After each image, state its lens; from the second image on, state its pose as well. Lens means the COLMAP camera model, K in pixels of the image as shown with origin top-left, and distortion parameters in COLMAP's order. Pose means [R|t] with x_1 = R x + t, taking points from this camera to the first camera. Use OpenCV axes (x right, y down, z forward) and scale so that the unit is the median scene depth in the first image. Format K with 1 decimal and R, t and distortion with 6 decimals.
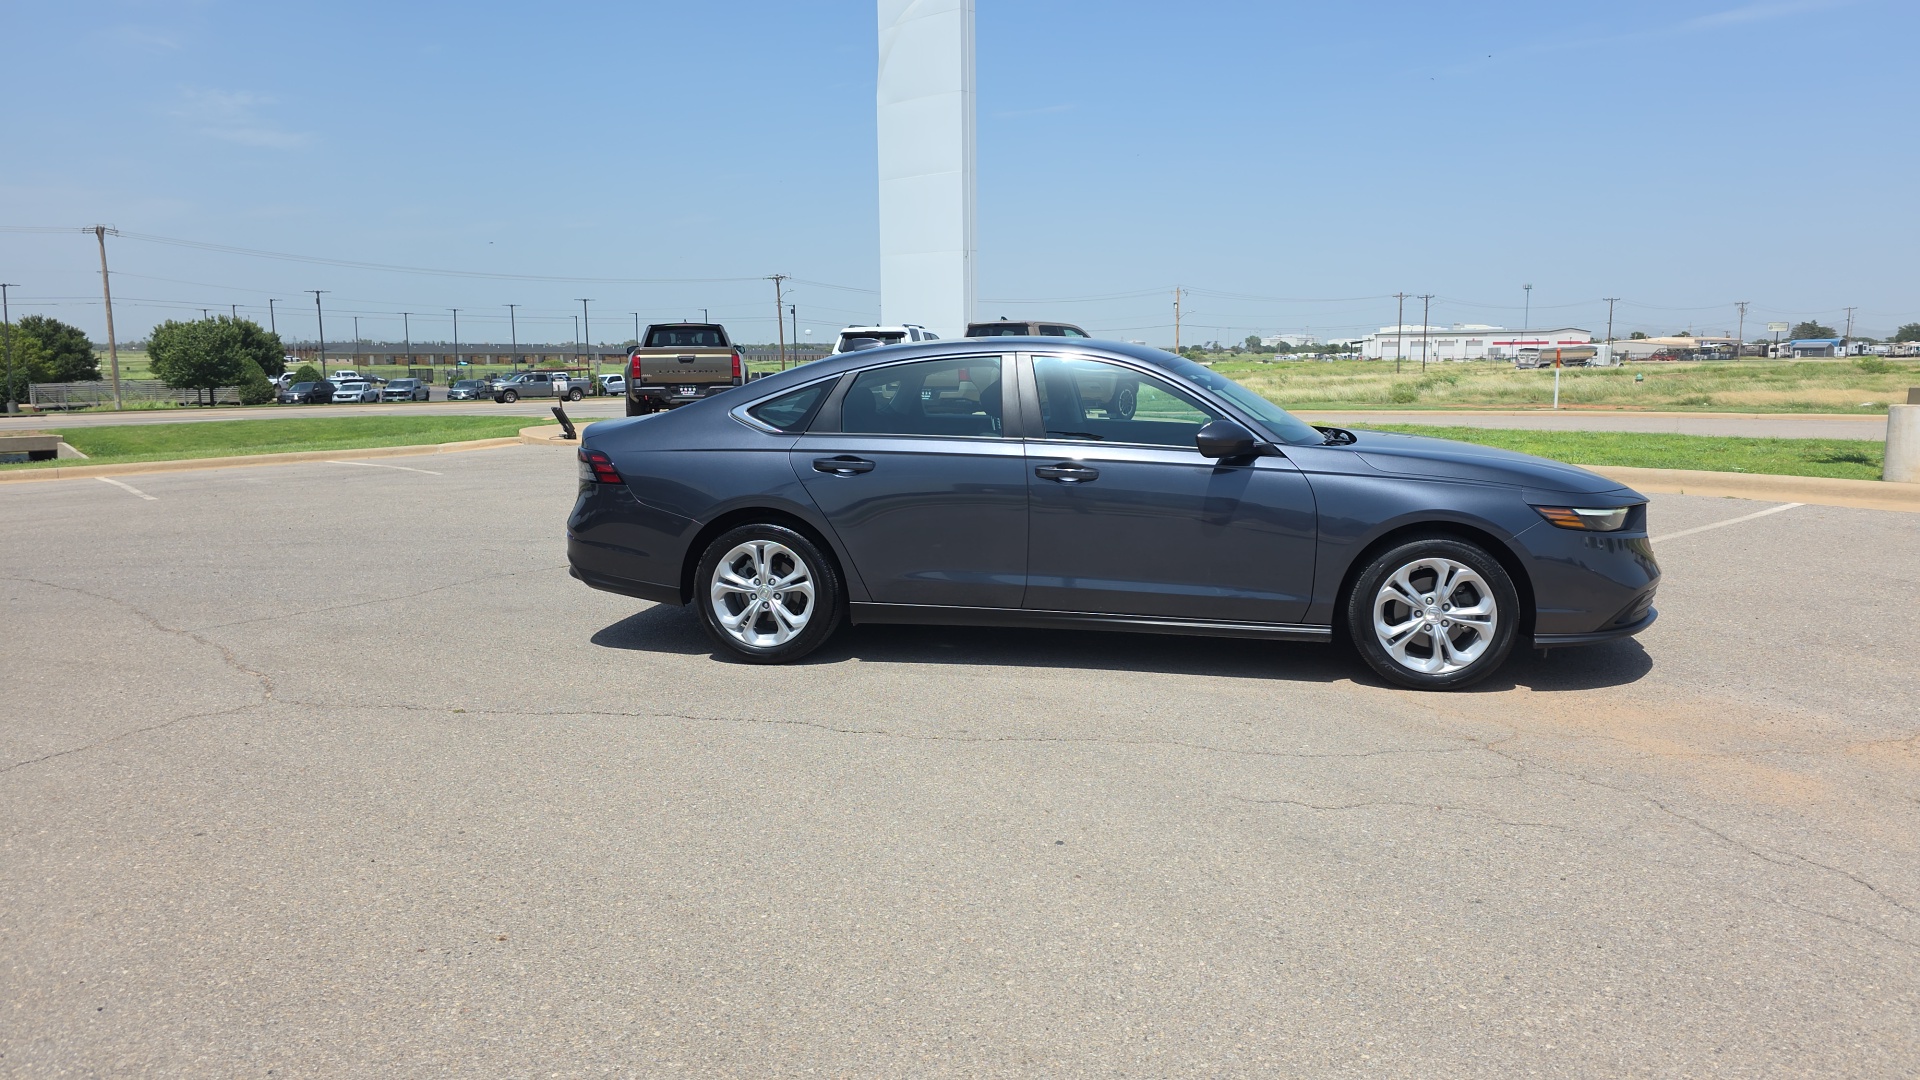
lens RADIAL K [[1302.2, 0, 1036.1], [0, 1302.2, 584.8], [0, 0, 1]] dist [0.020621, -0.010431]
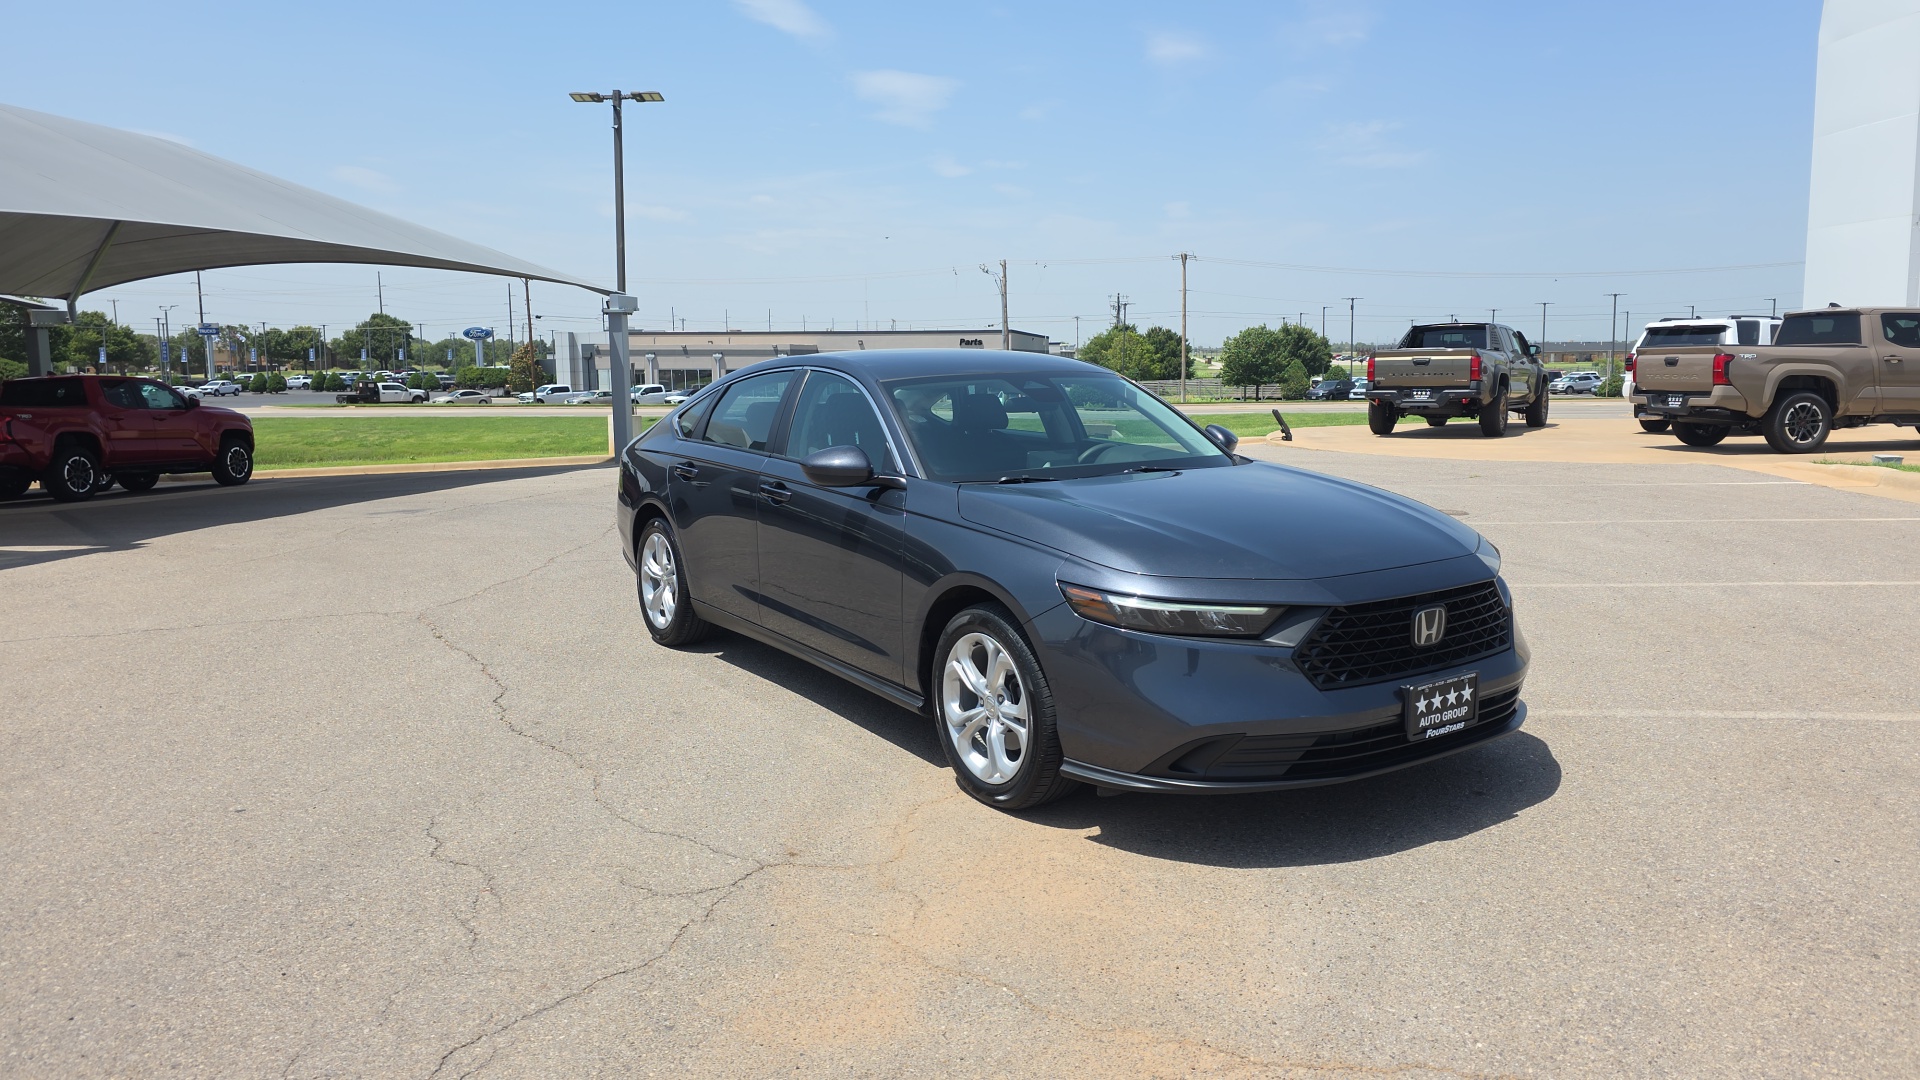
lens RADIAL K [[1312.2, 0, 1018.5], [0, 1312.2, 566.1], [0, 0, 1]] dist [0.048503, -0.053082]
pose [[0.683646, 0.109164, -0.721603, 0.228202], [-0.118781, 0.992209, 0.037568, -0.023898], [0.720082, 0.060029, 0.691287, 0.121842]]
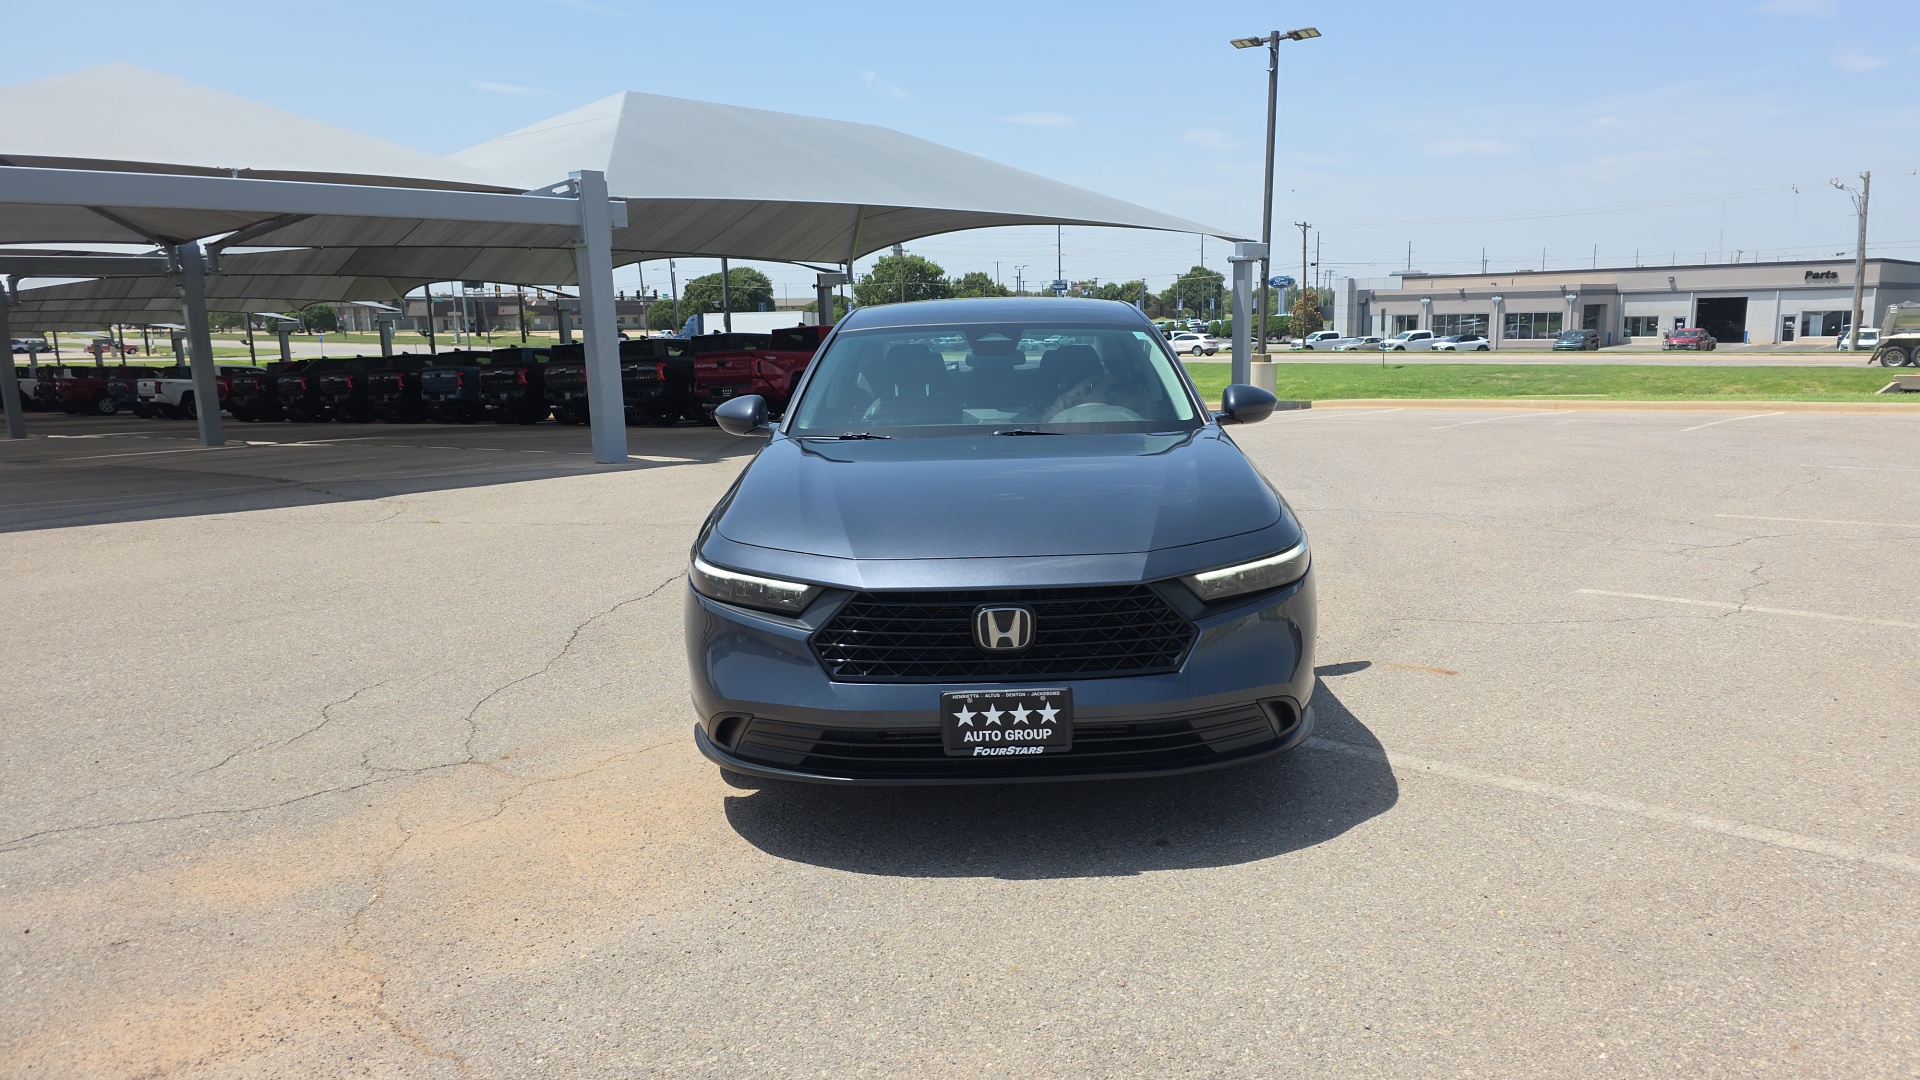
lens RADIAL K [[1312.2, 0, 1018.9], [0, 1312.2, 611.0], [0, 0, 1]] dist [0.048503, -0.053082]
pose [[0.141189, 0.214766, -0.966406, 0.287963], [-0.151353, 0.969392, 0.193317, -0.048756], [0.978345, 0.118974, 0.169373, 0.272098]]
